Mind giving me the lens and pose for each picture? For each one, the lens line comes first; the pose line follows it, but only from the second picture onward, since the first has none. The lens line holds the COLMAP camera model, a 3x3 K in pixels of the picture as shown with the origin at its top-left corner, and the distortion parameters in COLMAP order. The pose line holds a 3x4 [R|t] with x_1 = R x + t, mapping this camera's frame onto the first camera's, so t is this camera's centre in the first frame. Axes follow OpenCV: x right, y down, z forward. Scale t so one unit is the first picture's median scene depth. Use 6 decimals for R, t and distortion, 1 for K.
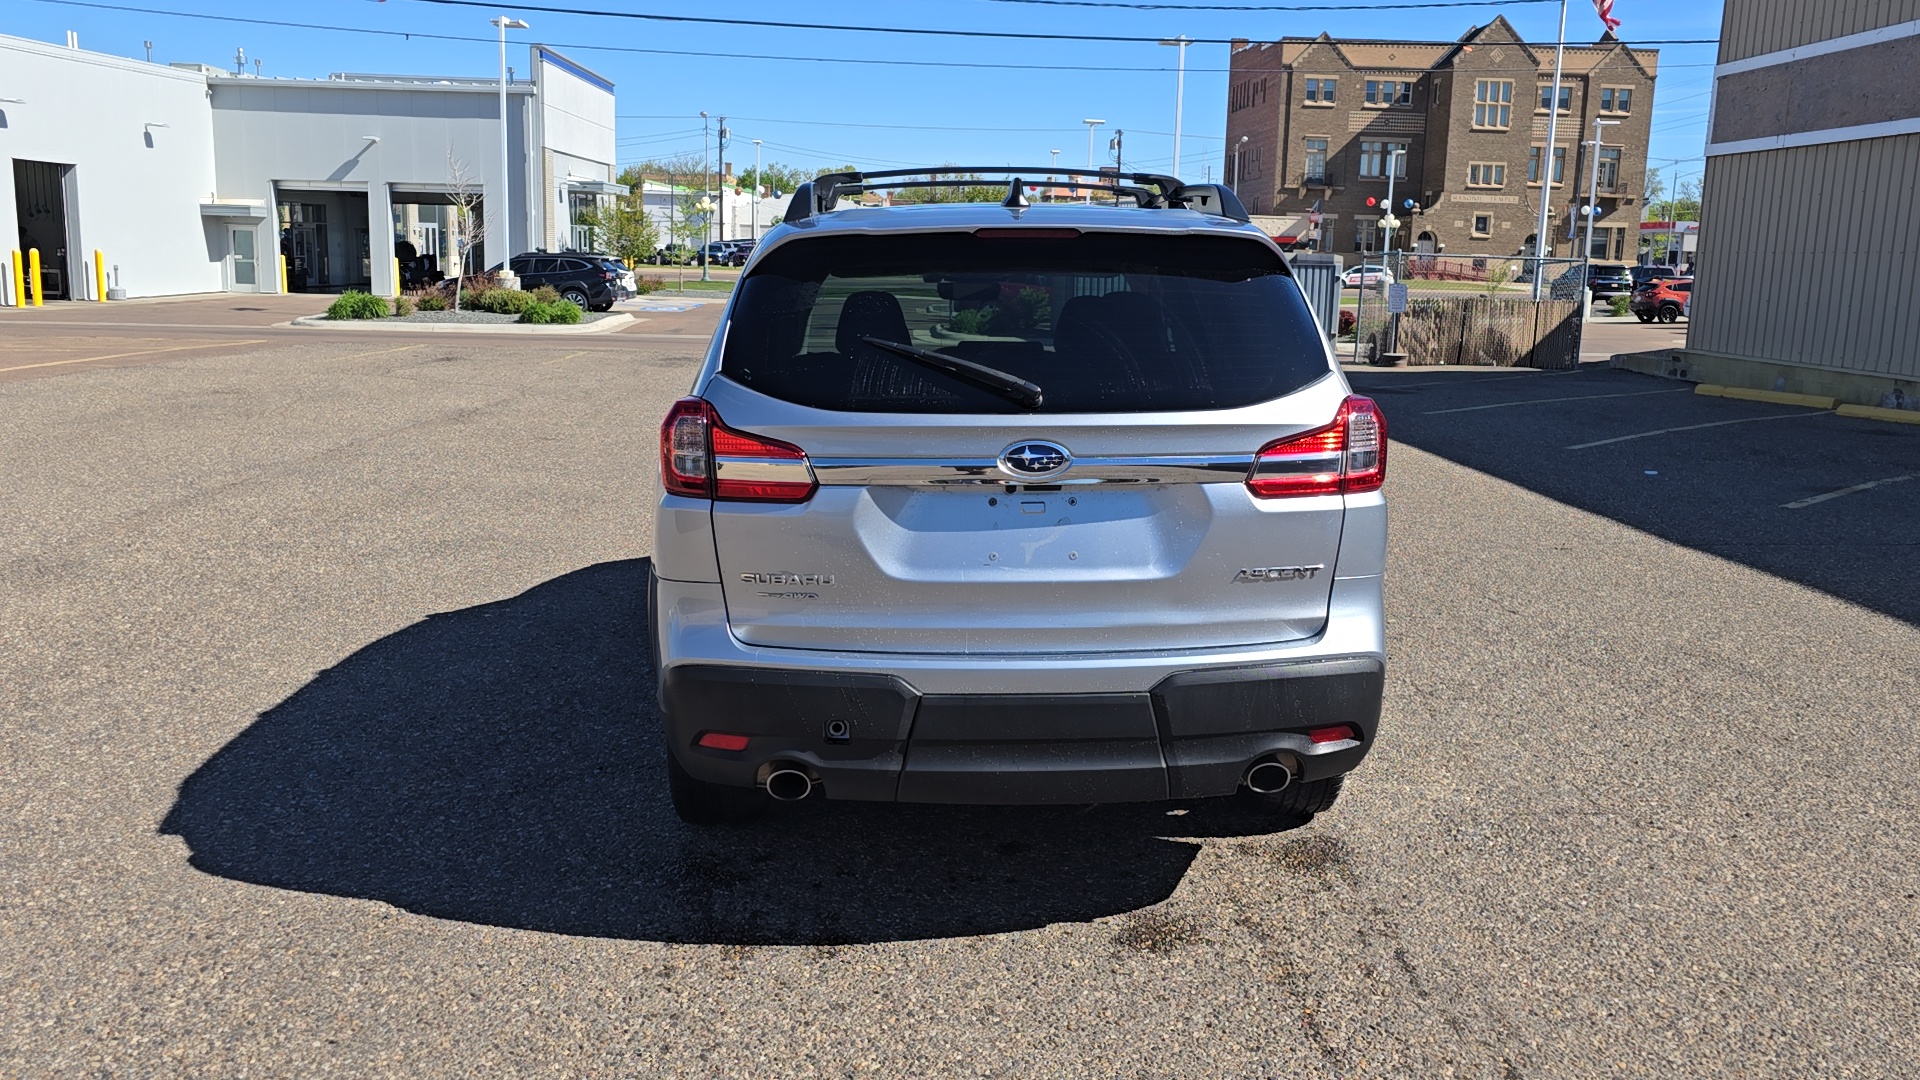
lens RADIAL K [[1592.2, 0, 975.5], [0, 1592.2, 546.1], [0, 0, 1]] dist [0.003291, 0.003947]
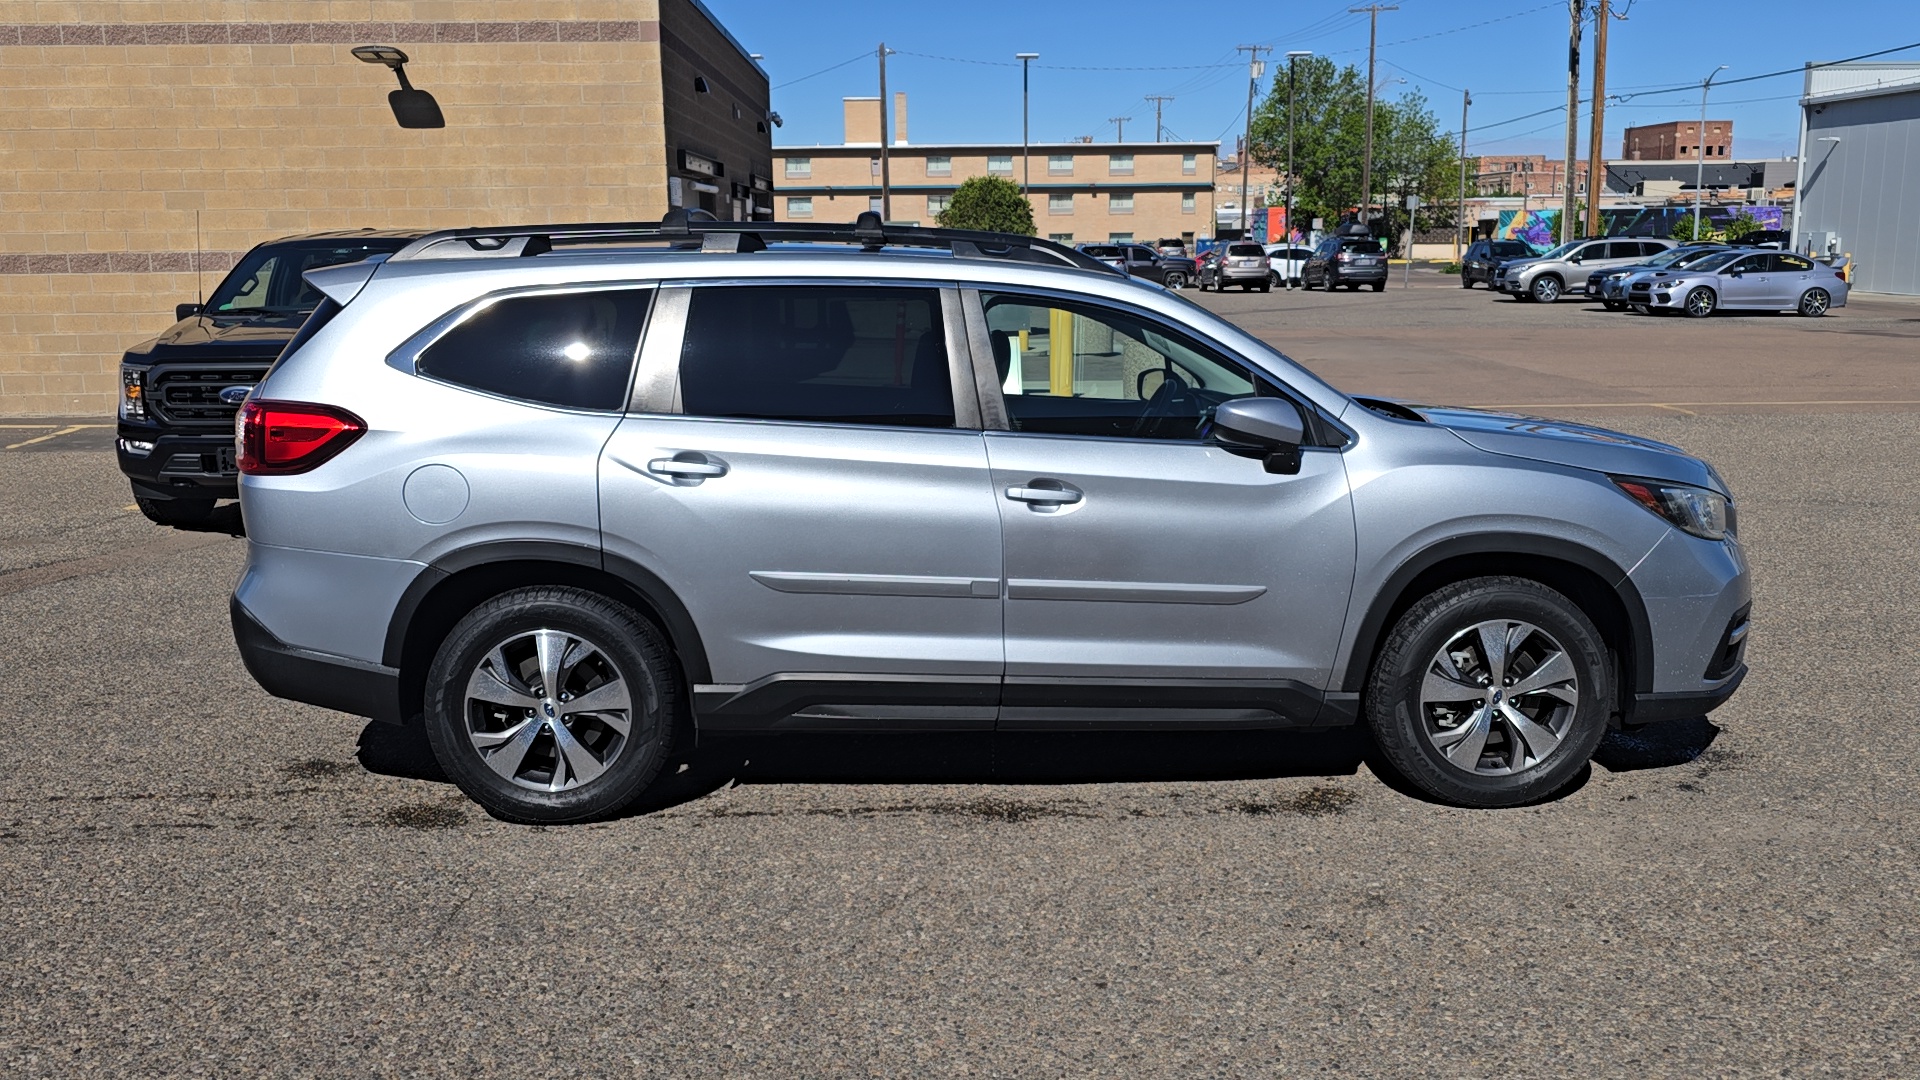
lens RADIAL K [[1592.2, 0, 975.5], [0, 1592.2, 546.1], [0, 0, 1]] dist [0.003291, 0.003947]
pose [[0.002999, 0.164306, -0.986405, 0.112534], [-0.172735, 0.971667, 0.161326, -0.021093], [0.984964, 0.169902, 0.031296, 0.114324]]
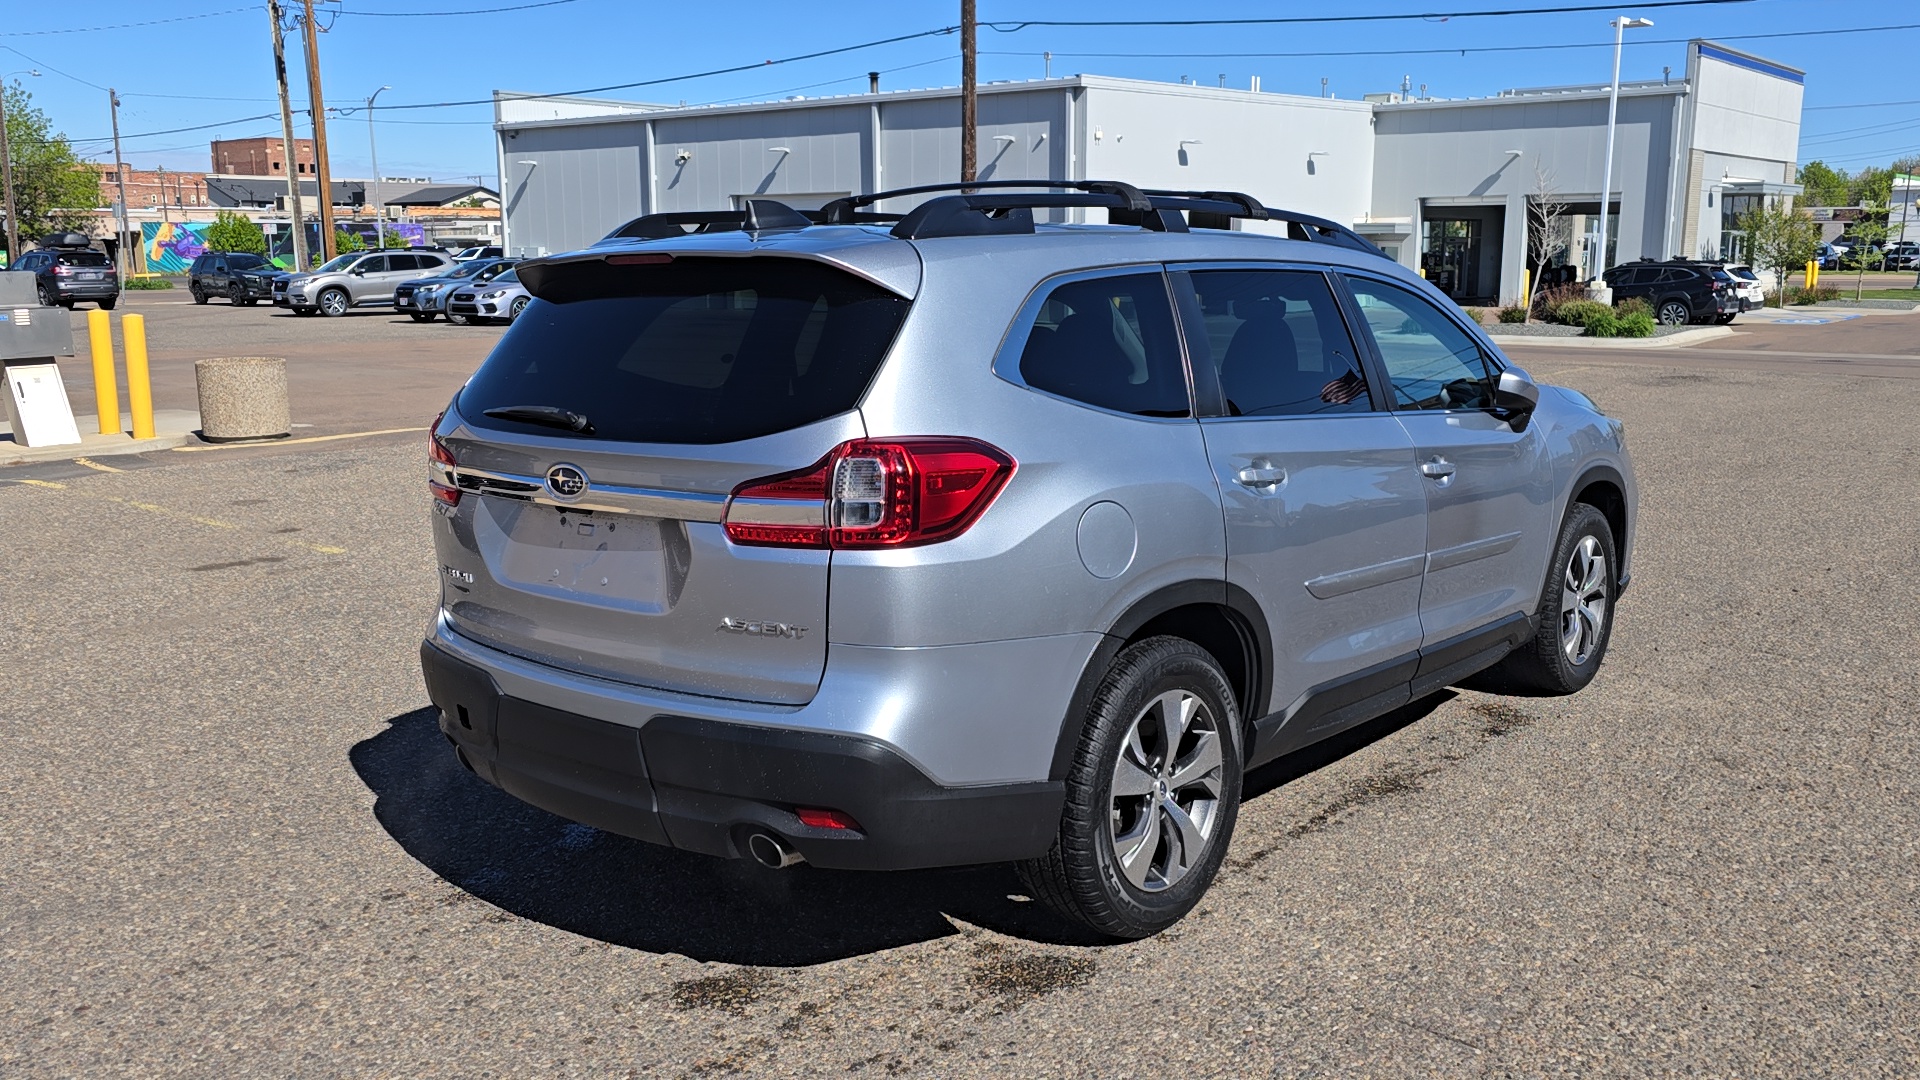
lens RADIAL K [[1592.2, 0, 975.5], [0, 1592.2, 546.1], [0, 0, 1]] dist [0.003291, 0.003947]
pose [[0.741824, 0.097121, -0.663525, 0.065787], [-0.101483, 0.994320, 0.032081, -0.005302], [0.662872, 0.043538, 0.747466, 0.030270]]
